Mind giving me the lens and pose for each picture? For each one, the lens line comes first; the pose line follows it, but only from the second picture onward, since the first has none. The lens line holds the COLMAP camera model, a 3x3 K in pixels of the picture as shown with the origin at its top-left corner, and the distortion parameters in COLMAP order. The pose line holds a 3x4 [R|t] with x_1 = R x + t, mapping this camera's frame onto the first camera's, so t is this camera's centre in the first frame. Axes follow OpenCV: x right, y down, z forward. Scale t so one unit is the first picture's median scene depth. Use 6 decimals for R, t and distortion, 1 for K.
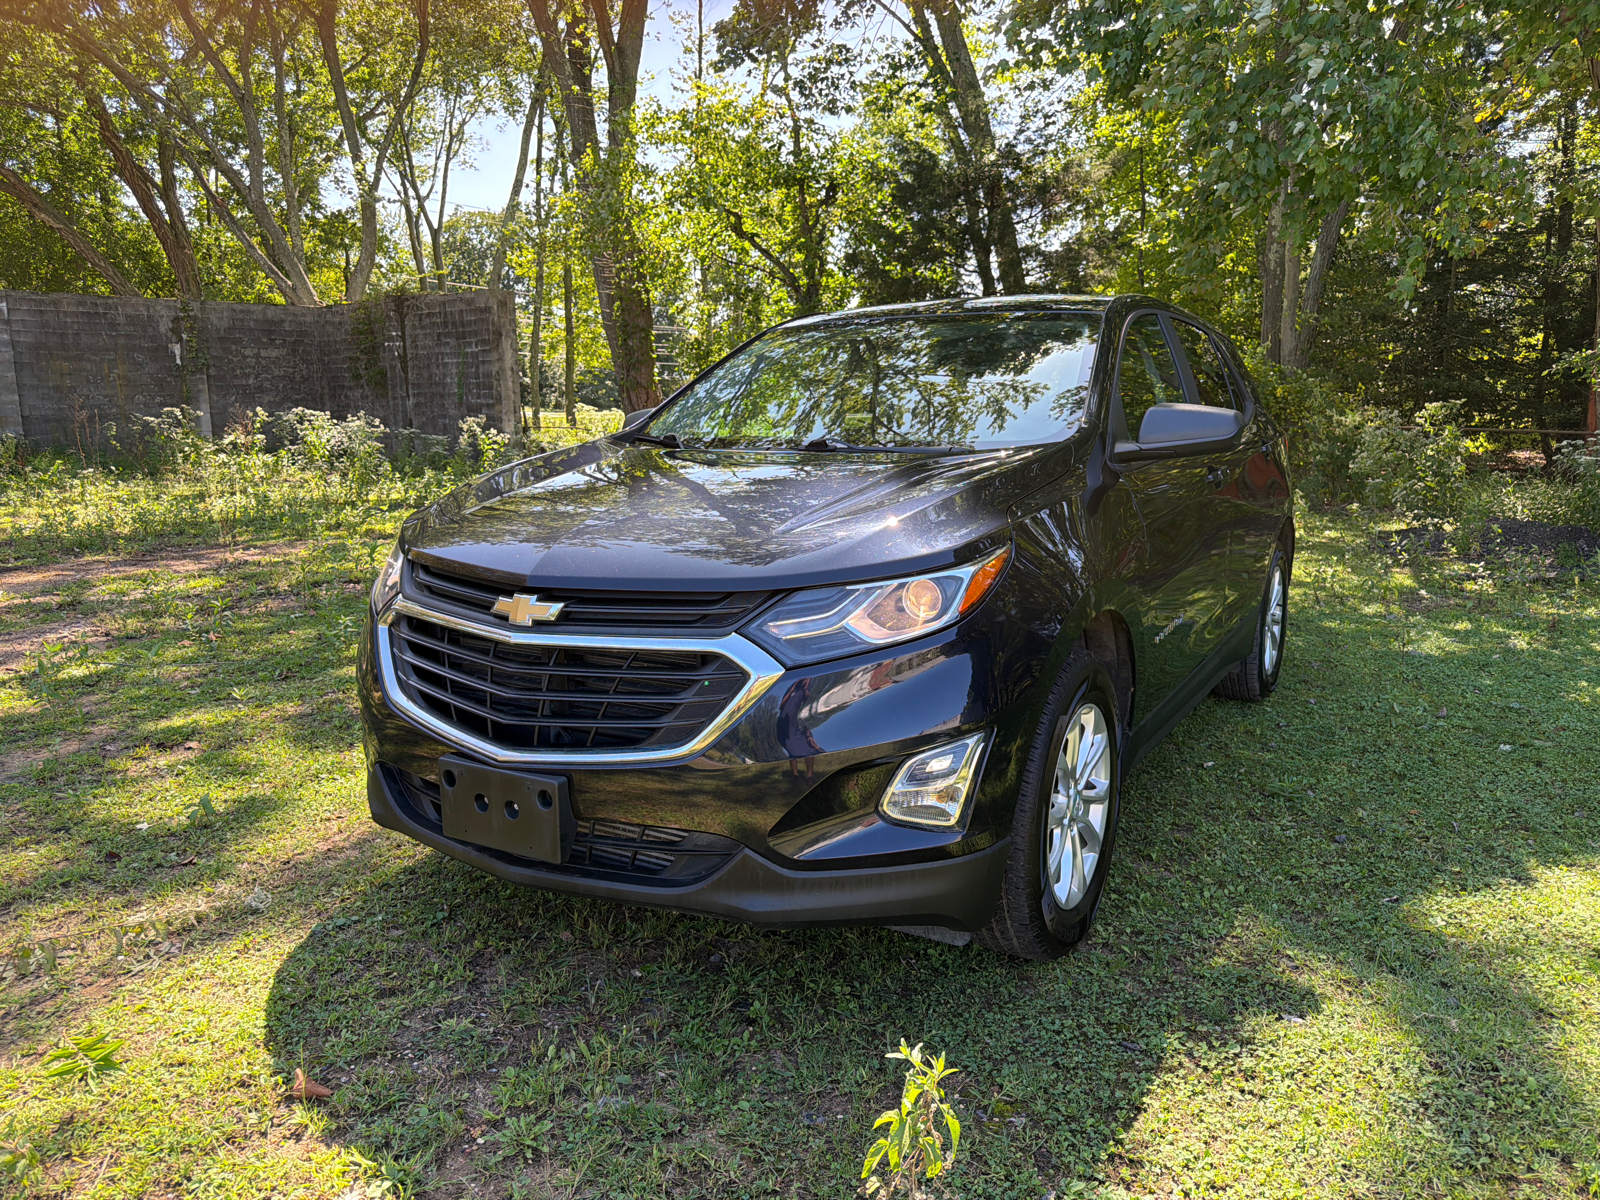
lens RADIAL K [[1126.6, 0, 800.0], [0, 1126.6, 600.0], [0, 0, 1]] dist [0.037193, -0.050793]
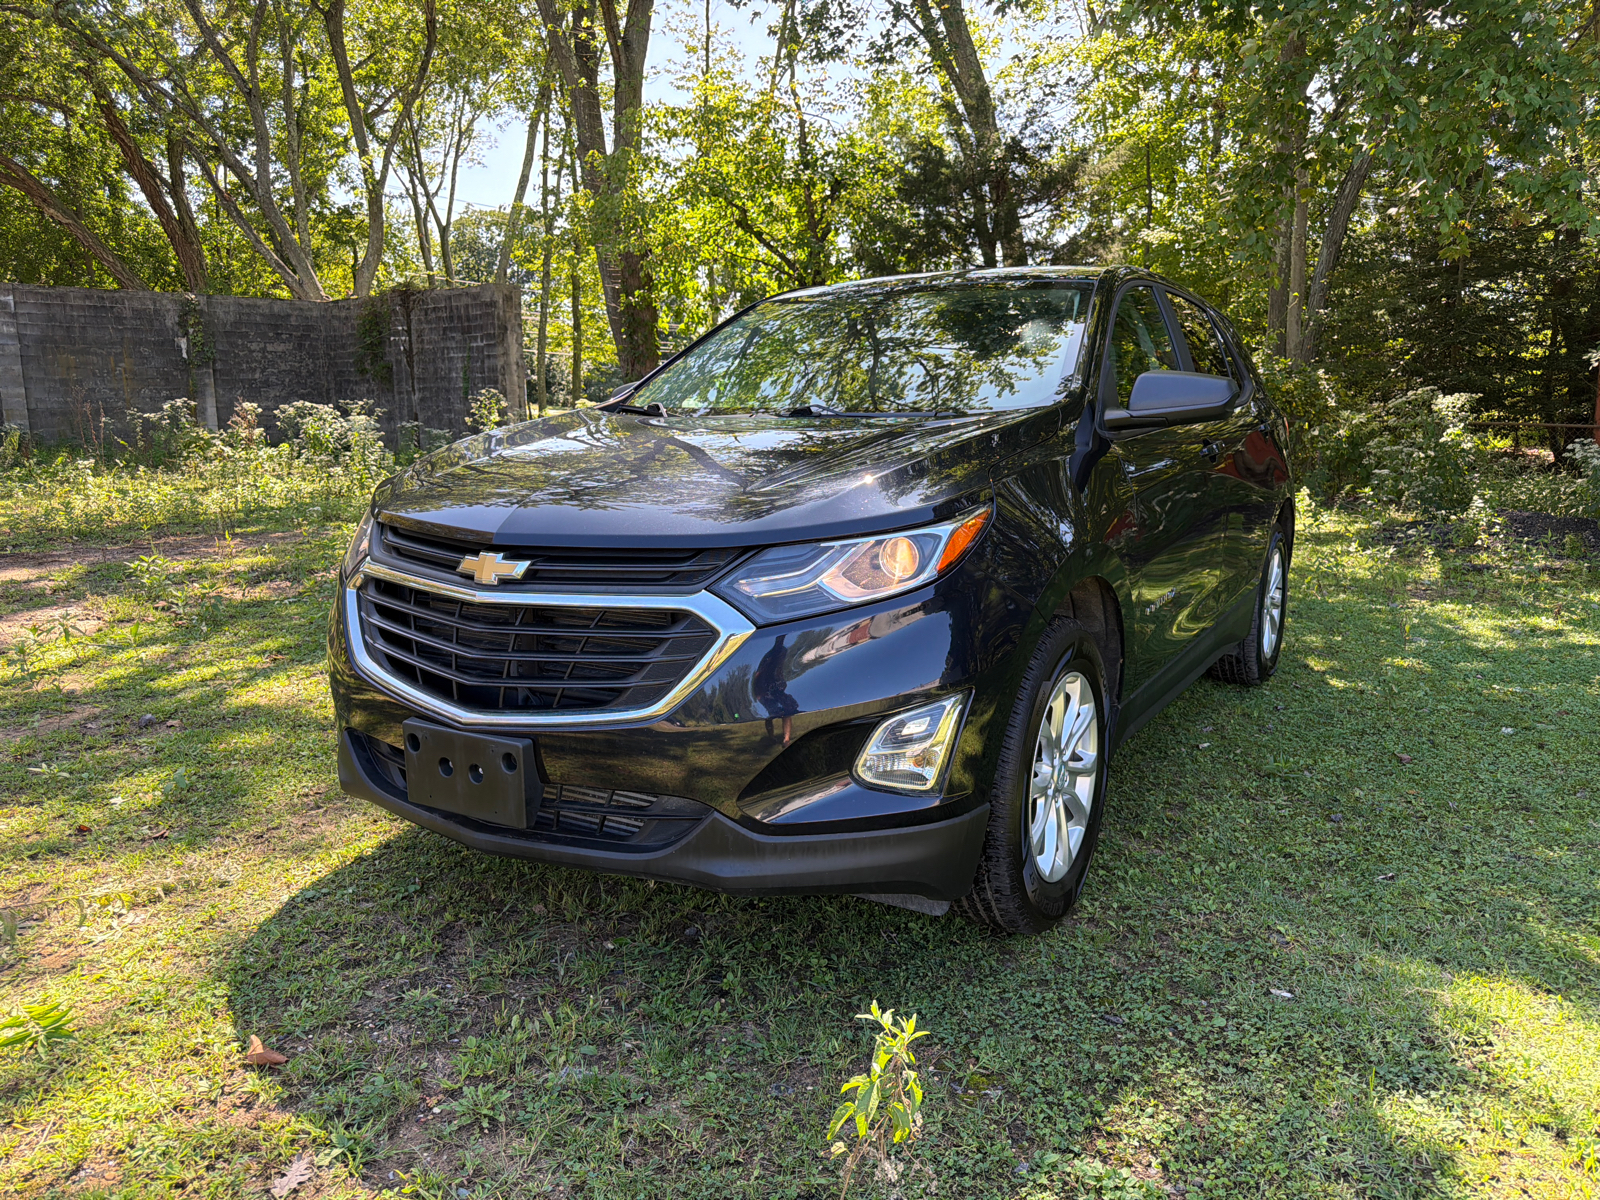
lens RADIAL K [[1126.4, 0, 802.9], [0, 1126.4, 596.9], [0, 0, 1]] dist [0.034489, -0.046405]
pose [[0.999989, 0.003023, -0.003651, 0.025150], [-0.003028, 0.999995, -0.001120, 0.029548], [0.003647, 0.001131, 0.999993, 0.025471]]
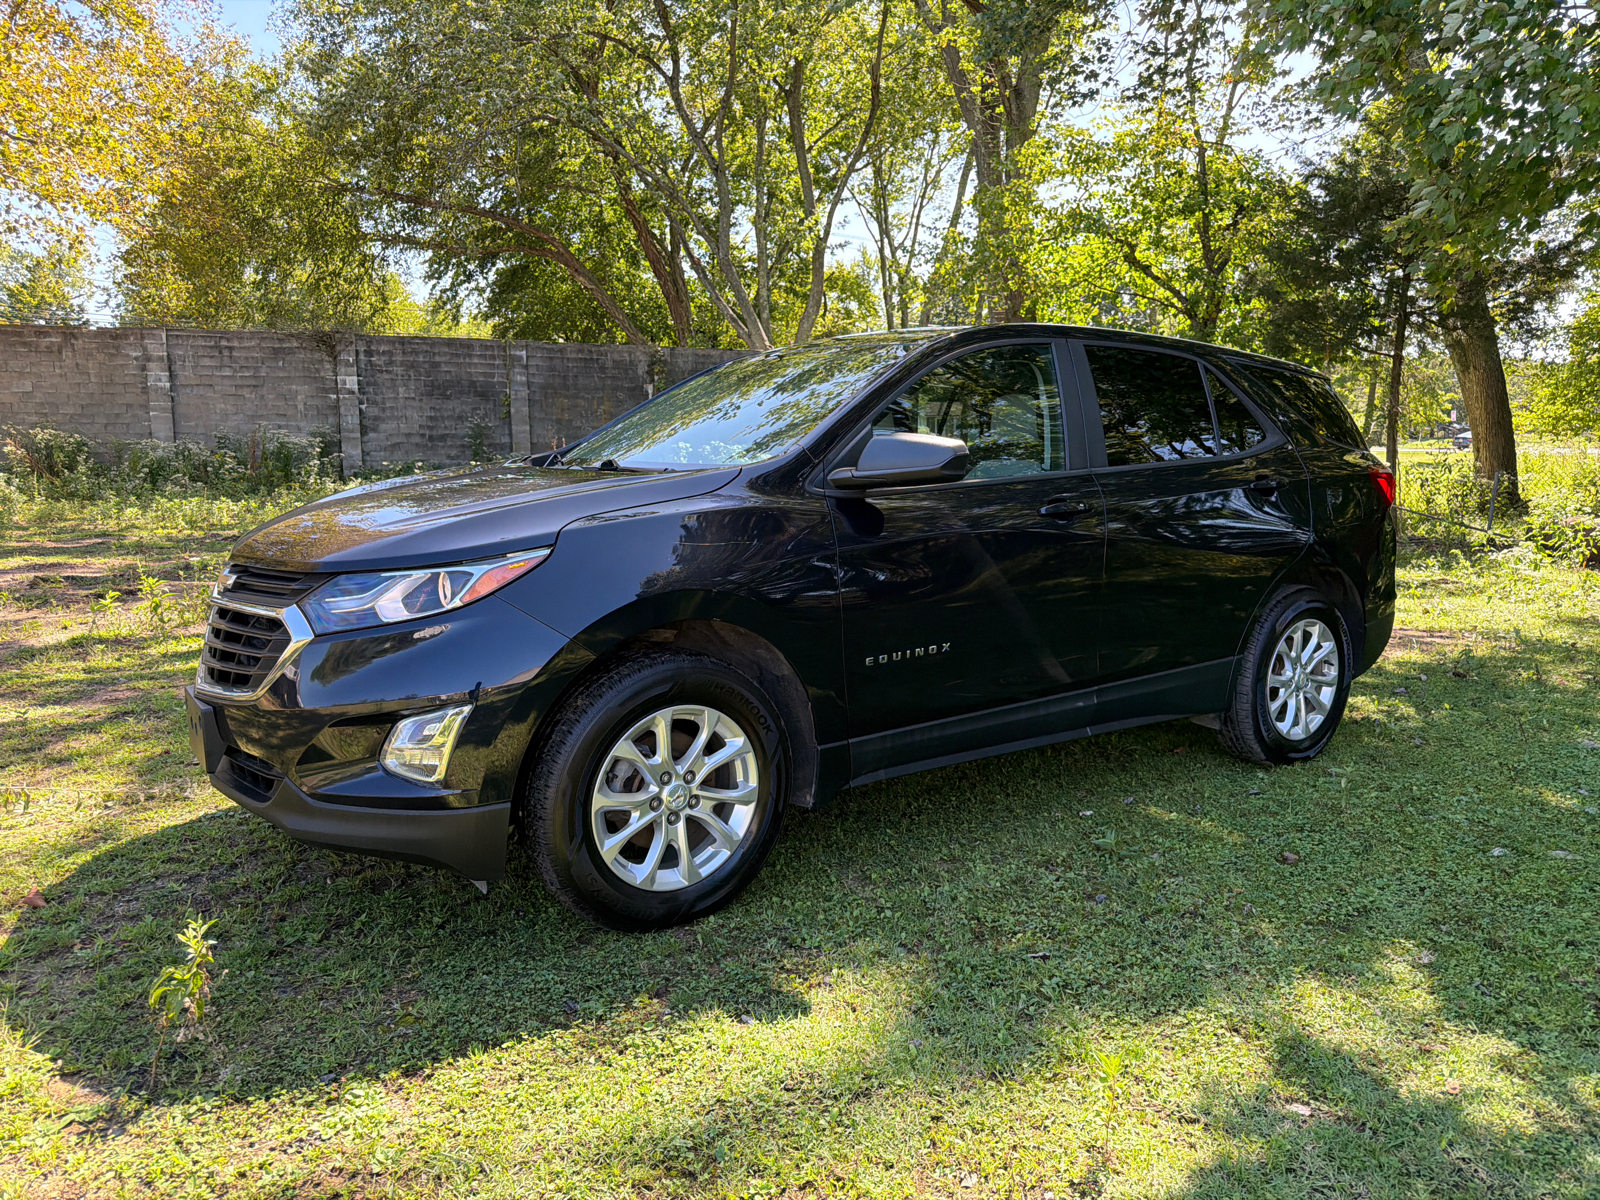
lens RADIAL K [[1130.9, 0, 800.0], [0, 1130.9, 600.0], [0, 0, 1]] dist [0.002823, -0.005066]
pose [[0.918133, 0.061837, -0.391418, 0.785646], [-0.073362, 0.997199, -0.014544, 0.001031], [0.389423, 0.042069, 0.920098, 0.046910]]
